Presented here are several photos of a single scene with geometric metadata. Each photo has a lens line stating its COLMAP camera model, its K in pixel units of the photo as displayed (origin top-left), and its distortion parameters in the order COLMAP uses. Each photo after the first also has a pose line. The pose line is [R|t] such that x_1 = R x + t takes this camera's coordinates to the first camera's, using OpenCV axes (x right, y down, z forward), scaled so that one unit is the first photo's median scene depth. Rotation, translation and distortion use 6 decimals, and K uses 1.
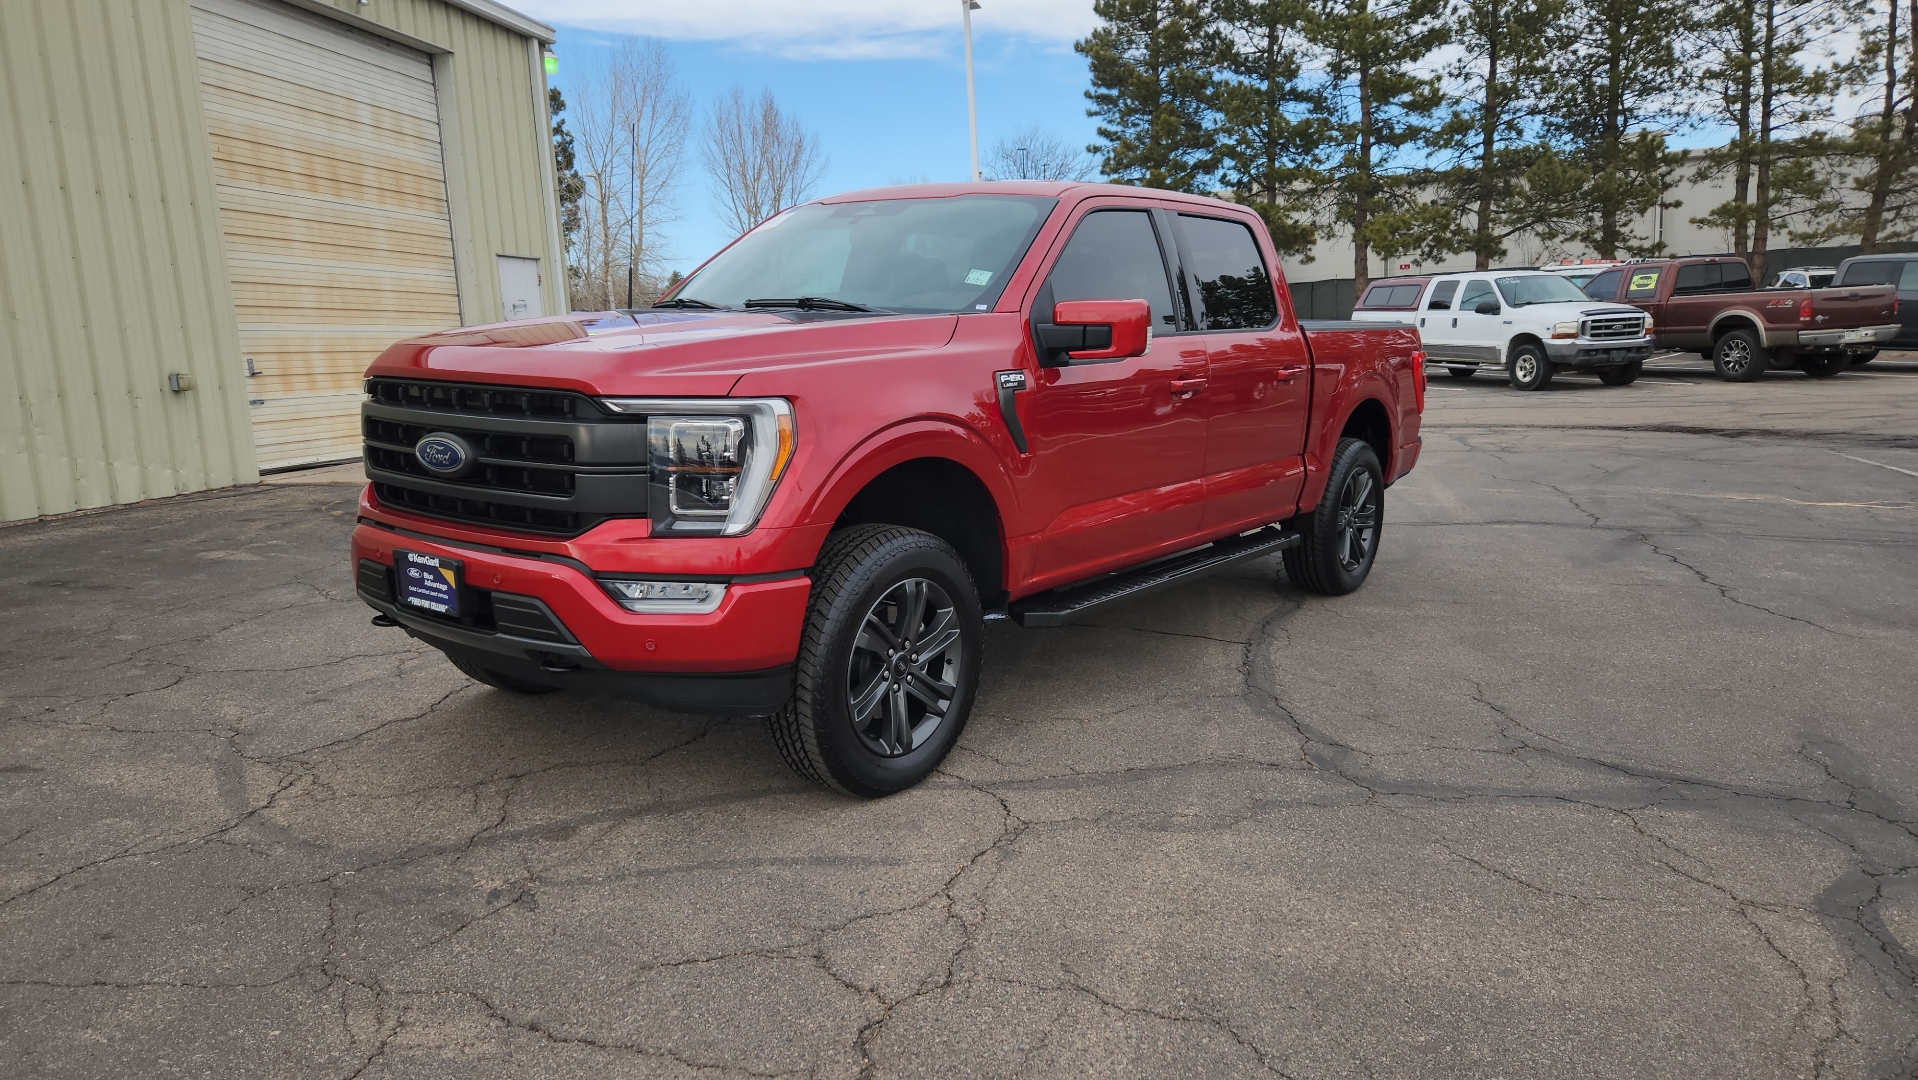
lens RADIAL K [[1291.7, 0, 933.3], [0, 1291.7, 551.0], [0, 0, 1]] dist [0.070721, -0.055330]
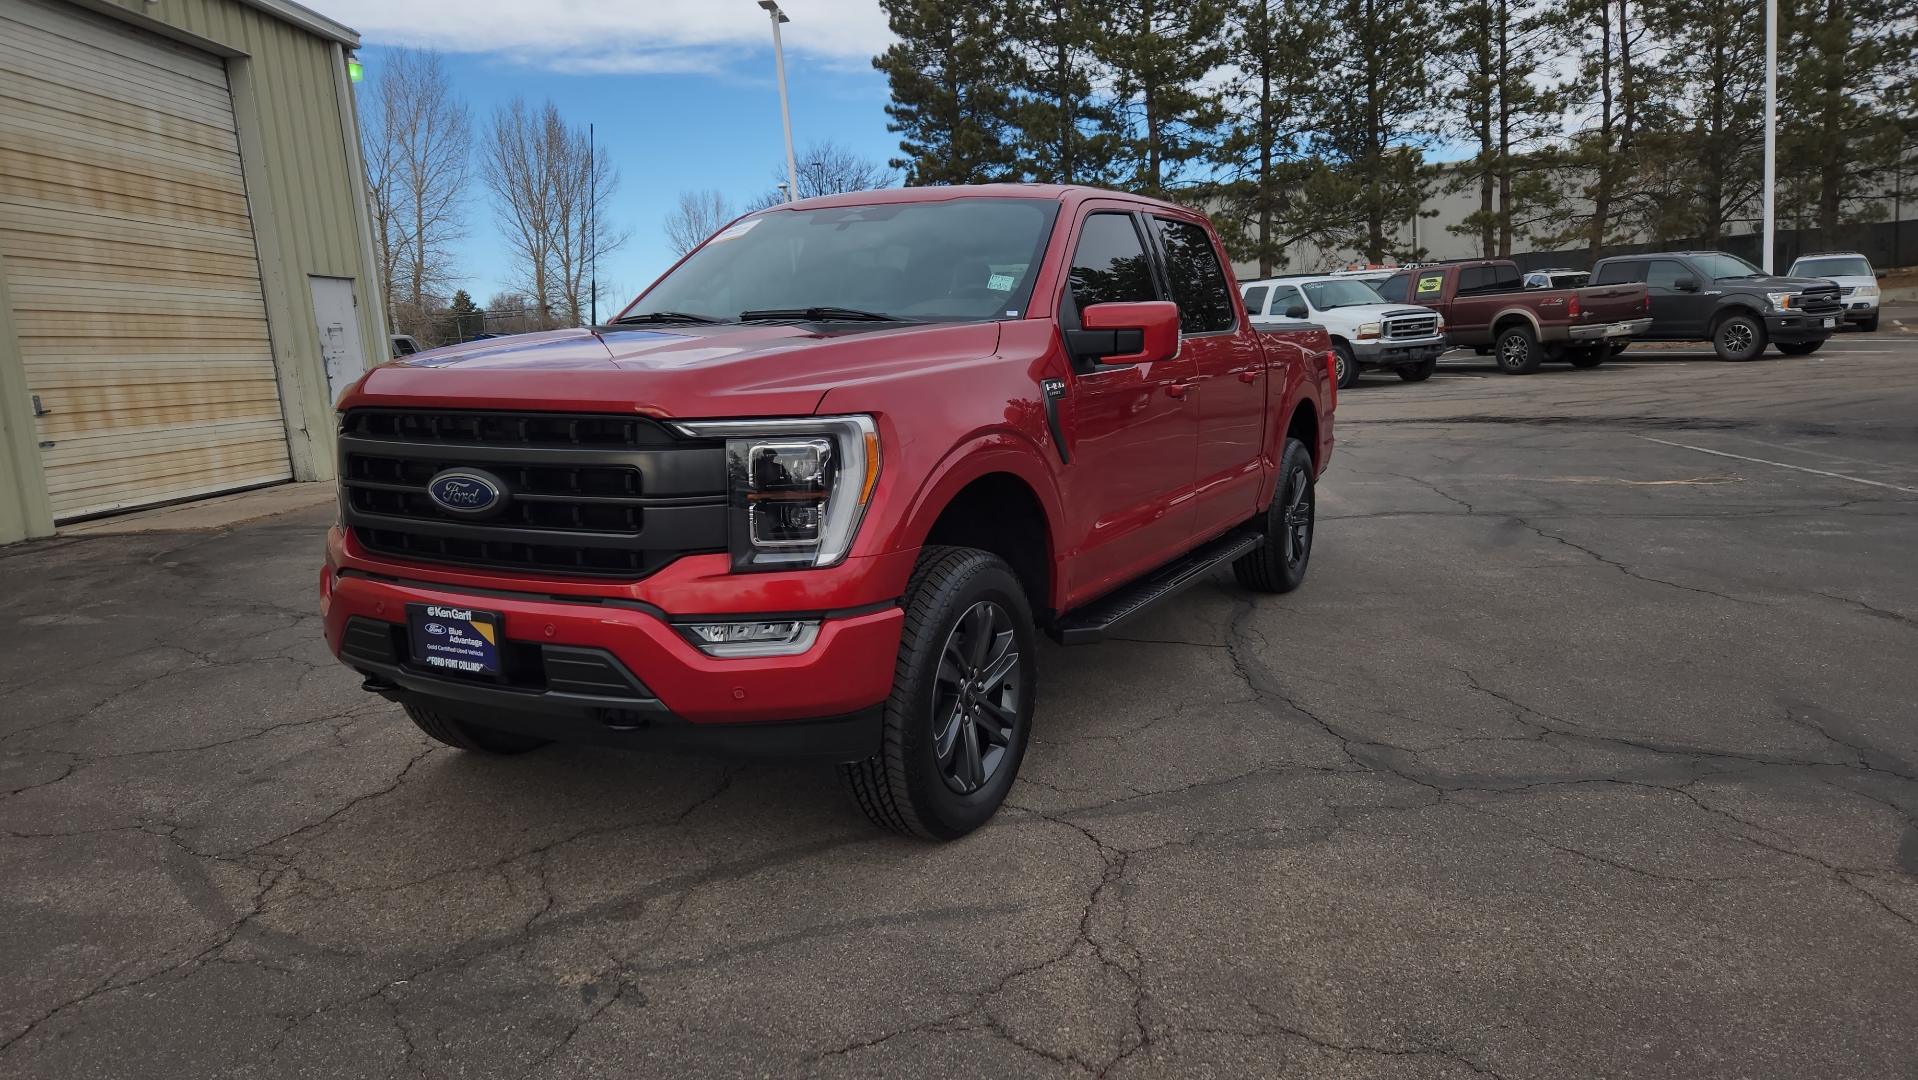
lens RADIAL K [[1291.7, 0, 947.4], [0, 1291.7, 541.7], [0, 0, 1]] dist [0.070721, -0.055330]
pose [[0.985596, -0.050901, 0.161276, -0.105337], [0.053696, 0.998473, -0.013016, -0.006255], [-0.160367, 0.021489, 0.986823, 0.042321]]
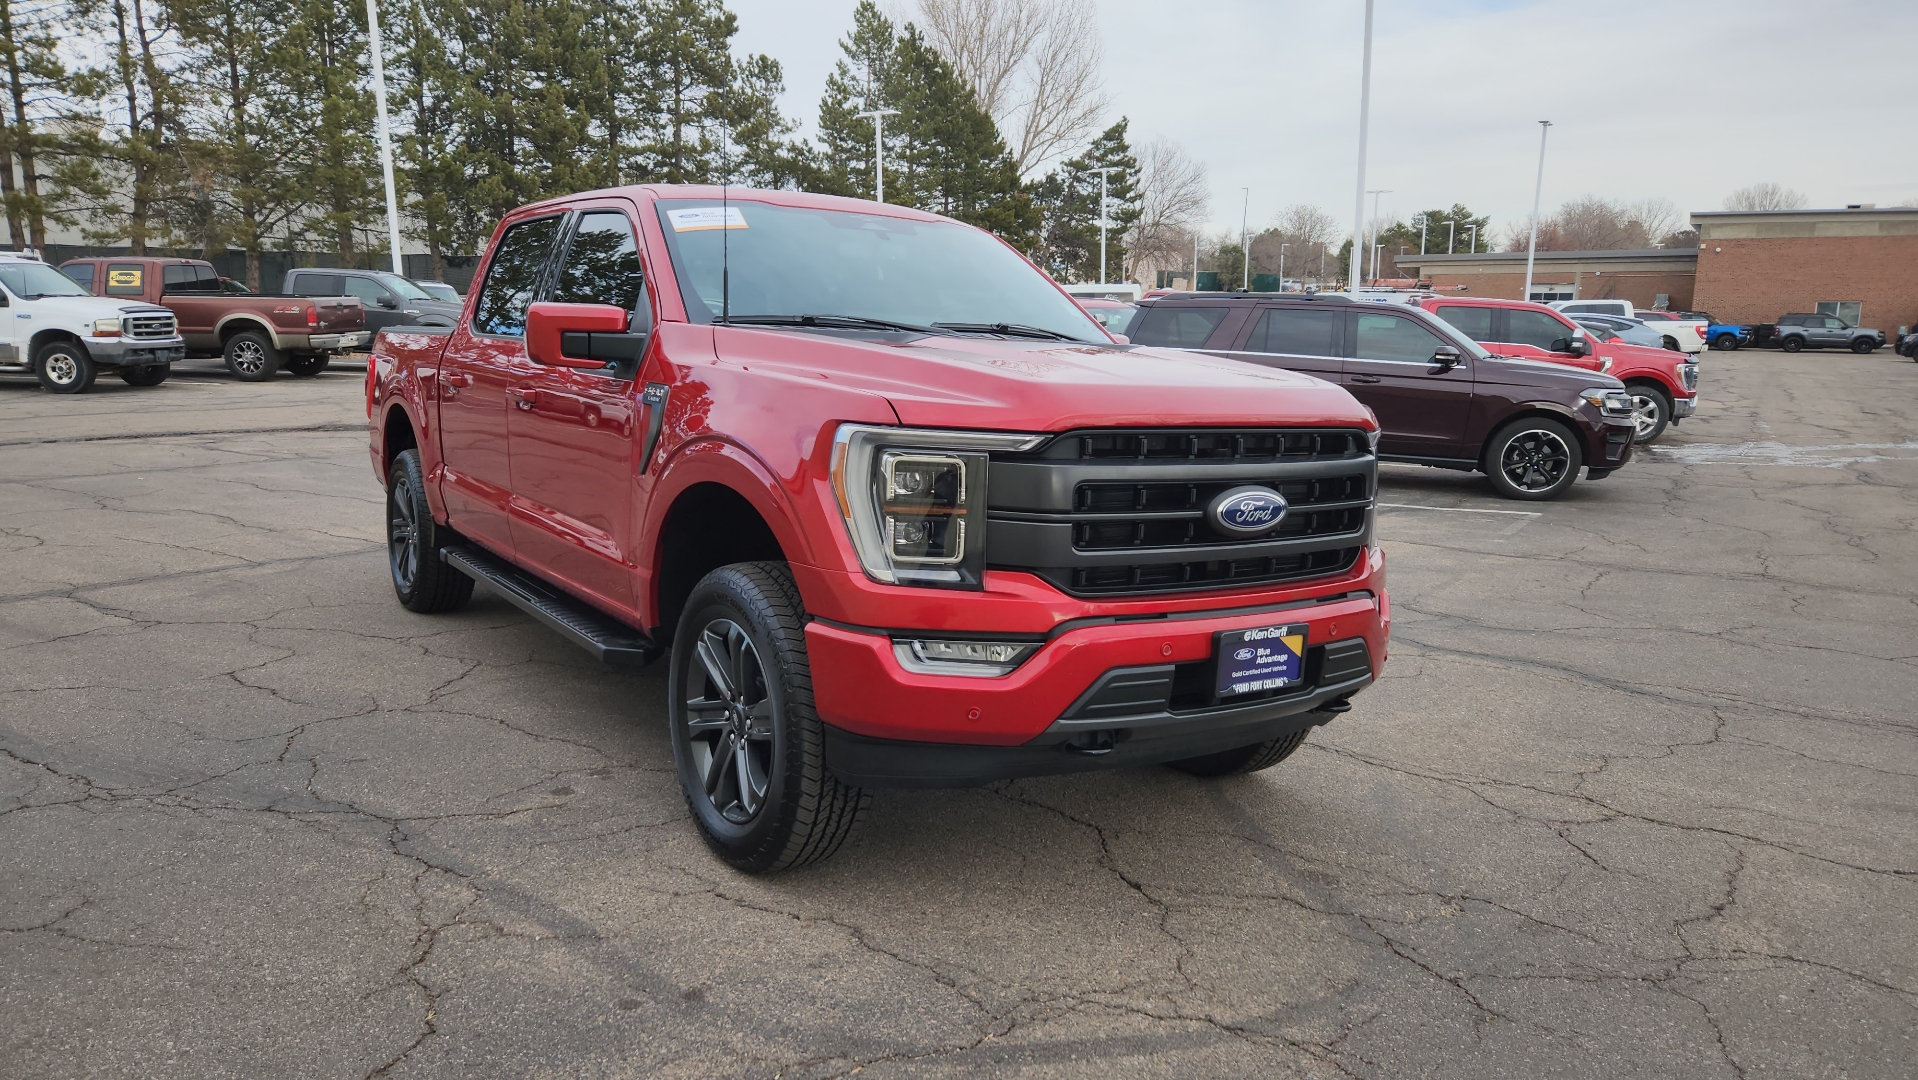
lens RADIAL K [[1292.6, 0, 940.2], [0, 1292.6, 521.7], [0, 0, 1]] dist [0.035091, -0.002107]
pose [[0.312416, -0.119778, 0.942364, -0.664010], [0.134800, 0.987570, 0.080834, -0.087061], [-0.940332, 0.101777, 0.324679, 0.483105]]
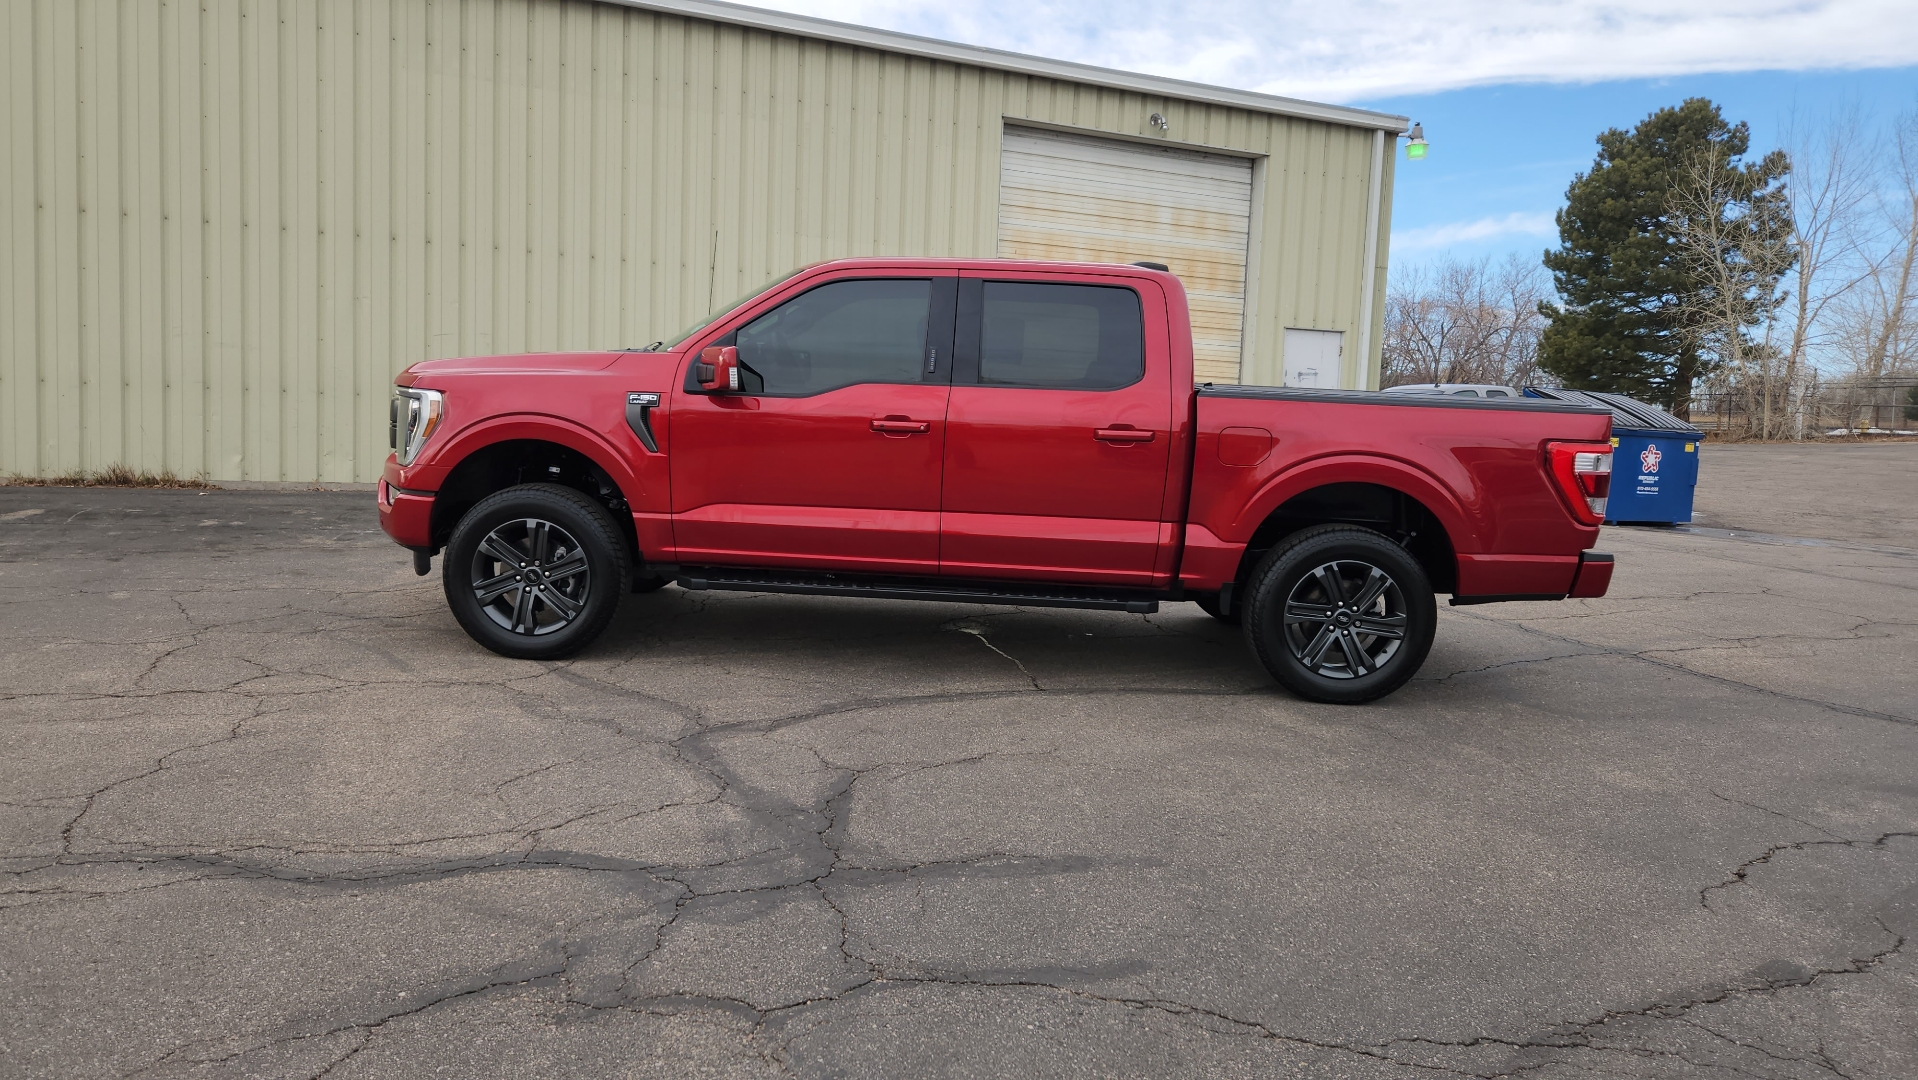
lens RADIAL K [[1287.8, 0, 918.7], [0, 1287.8, 514.2], [0, 0, 1]] dist [0.069594, -0.053846]
pose [[0.589223, 0.120919, -0.798871, 0.820206], [-0.189364, 0.981866, 0.008949, -0.046510], [0.785466, 0.146005, 0.601436, 0.241955]]
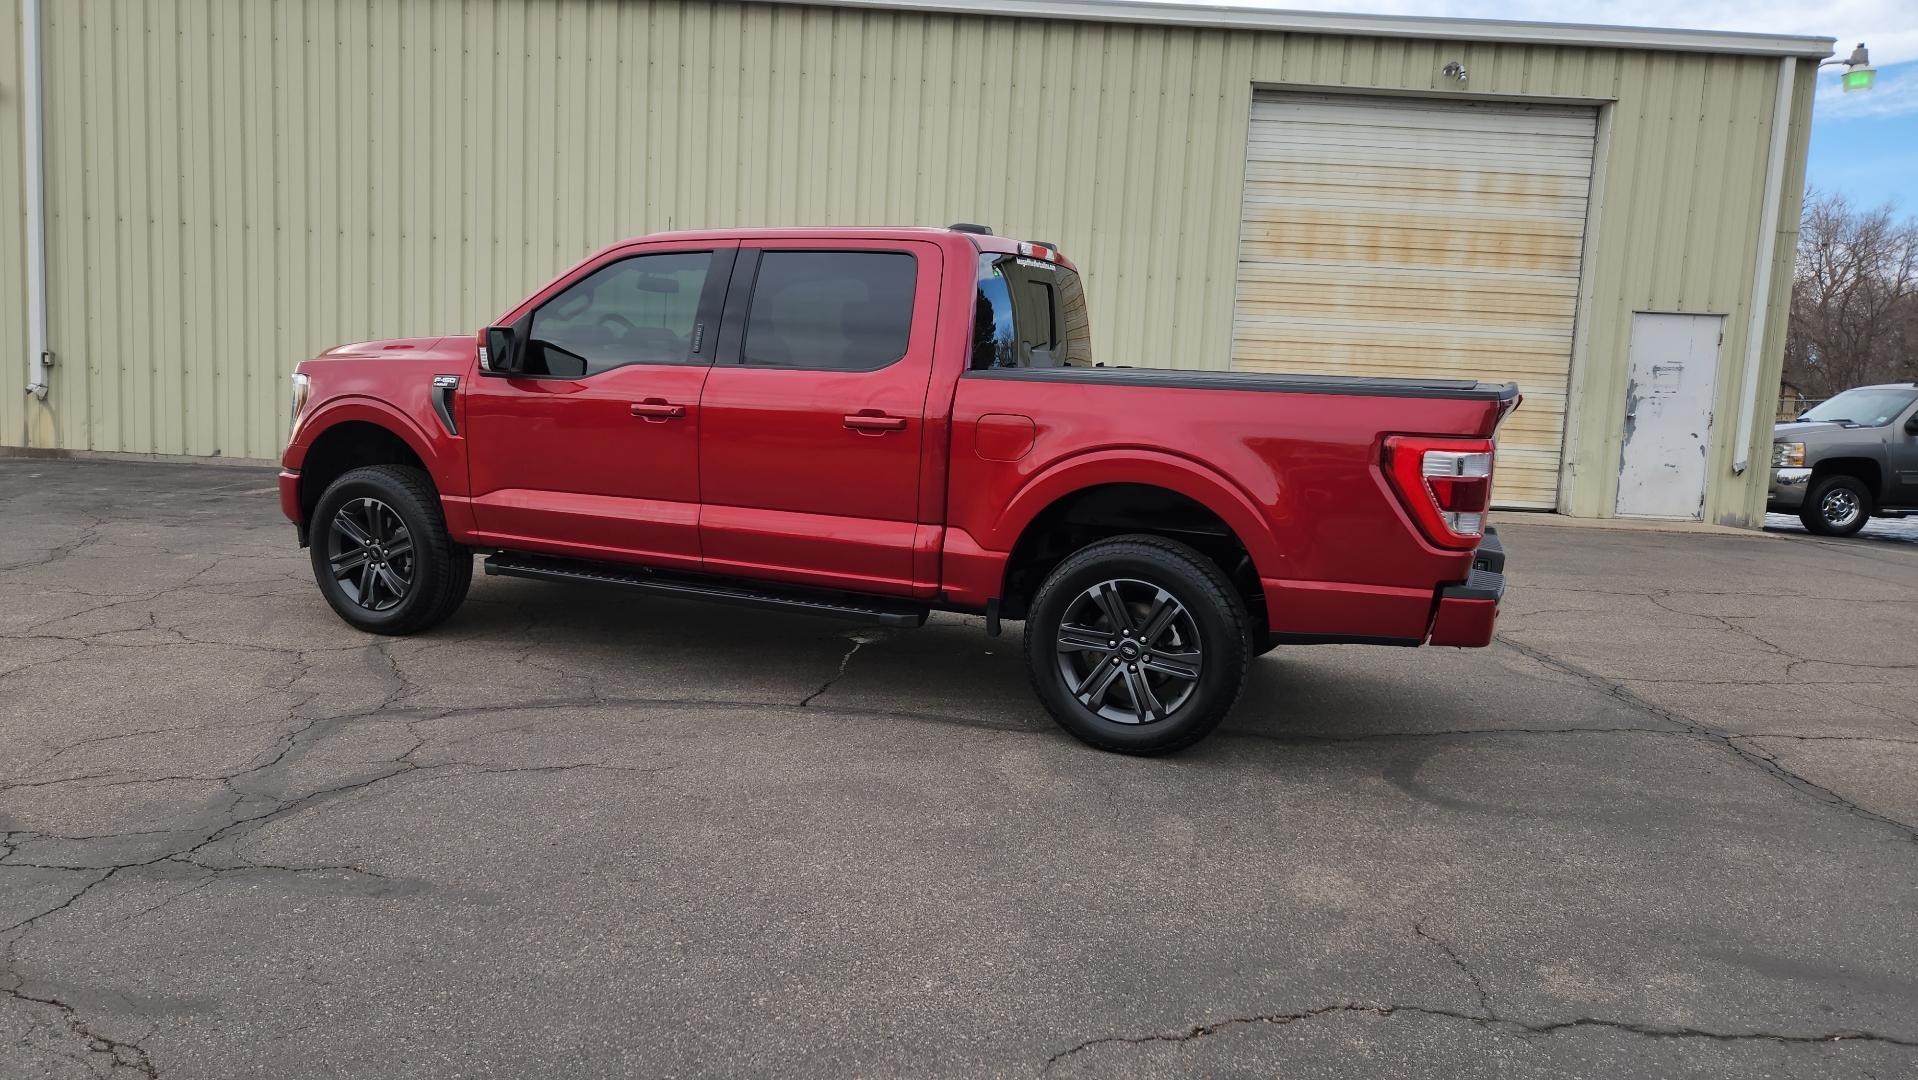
lens RADIAL K [[1287.8, 0, 920.7], [0, 1287.8, 538.8], [0, 0, 1]] dist [0.069594, -0.053846]
pose [[0.242250, 0.147861, -0.958881, 0.938330], [-0.209188, 0.973033, 0.097195, -0.125933], [0.947394, 0.177041, 0.266648, 0.680095]]
